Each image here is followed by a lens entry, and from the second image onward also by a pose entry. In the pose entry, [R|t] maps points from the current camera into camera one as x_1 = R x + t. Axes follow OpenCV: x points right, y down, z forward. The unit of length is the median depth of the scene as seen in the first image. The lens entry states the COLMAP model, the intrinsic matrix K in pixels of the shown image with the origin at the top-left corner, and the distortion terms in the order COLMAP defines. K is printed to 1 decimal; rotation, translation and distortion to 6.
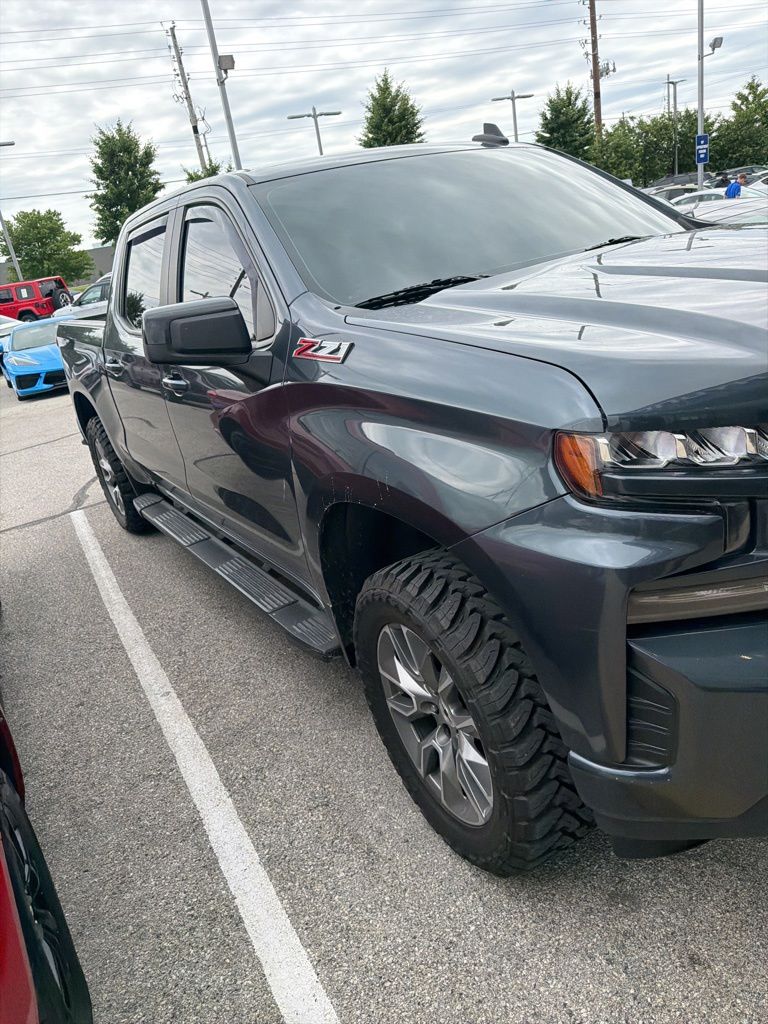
lens RADIAL K [[720.5, 0, 388.3], [0, 720.5, 515.5], [0, 0, 1]] dist [0.022606, -0.026299]
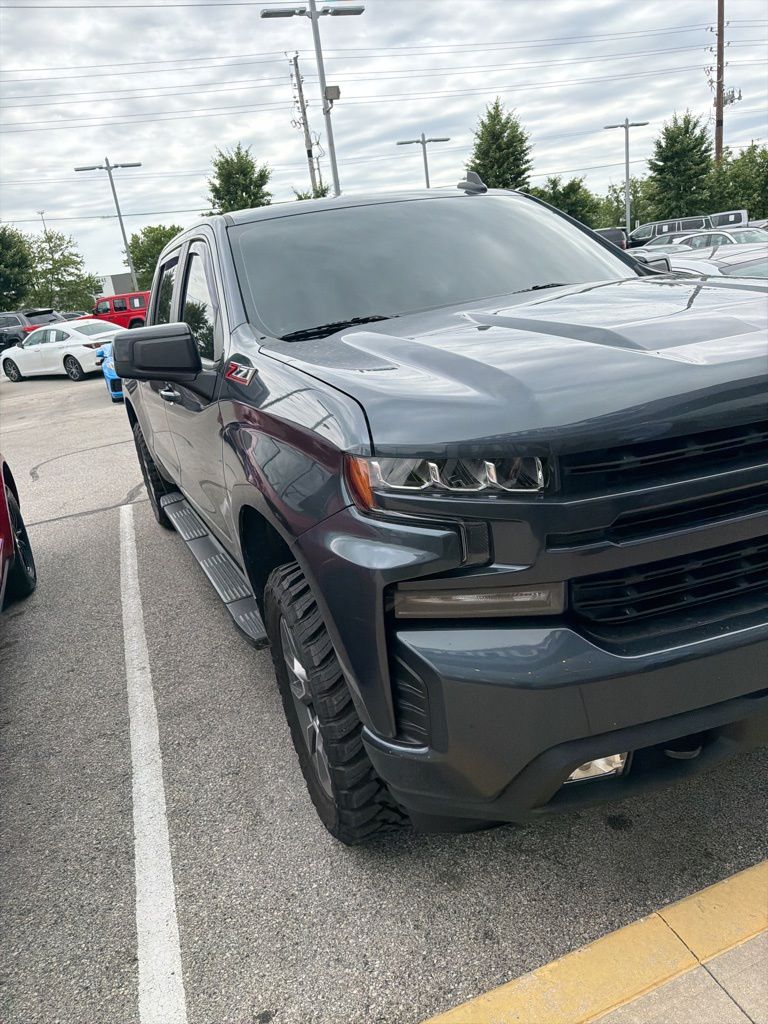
lens RADIAL K [[720.5, 0, 389.0], [0, 720.5, 518.5], [0, 0, 1]] dist [0.022606, -0.026299]
pose [[0.989448, 0.076300, -0.123169, 0.121829], [-0.079054, 0.996715, -0.017620, 0.002215], [0.121420, 0.027172, 0.992229, -0.047693]]
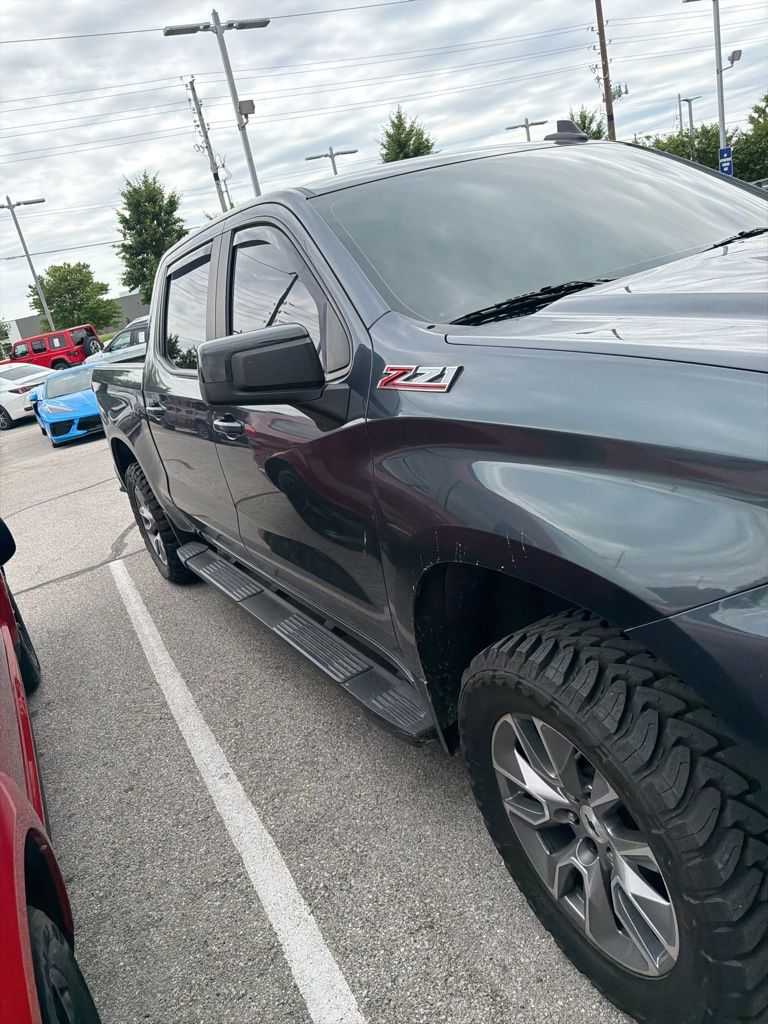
lens RADIAL K [[720.5, 0, 376.5], [0, 720.5, 513.7], [0, 0, 1]] dist [0.022606, -0.026299]
pose [[0.997860, -0.039474, -0.052134, -0.040555], [0.037164, 0.998315, -0.044568, -0.016143], [0.053805, 0.042535, 0.997645, 0.074007]]
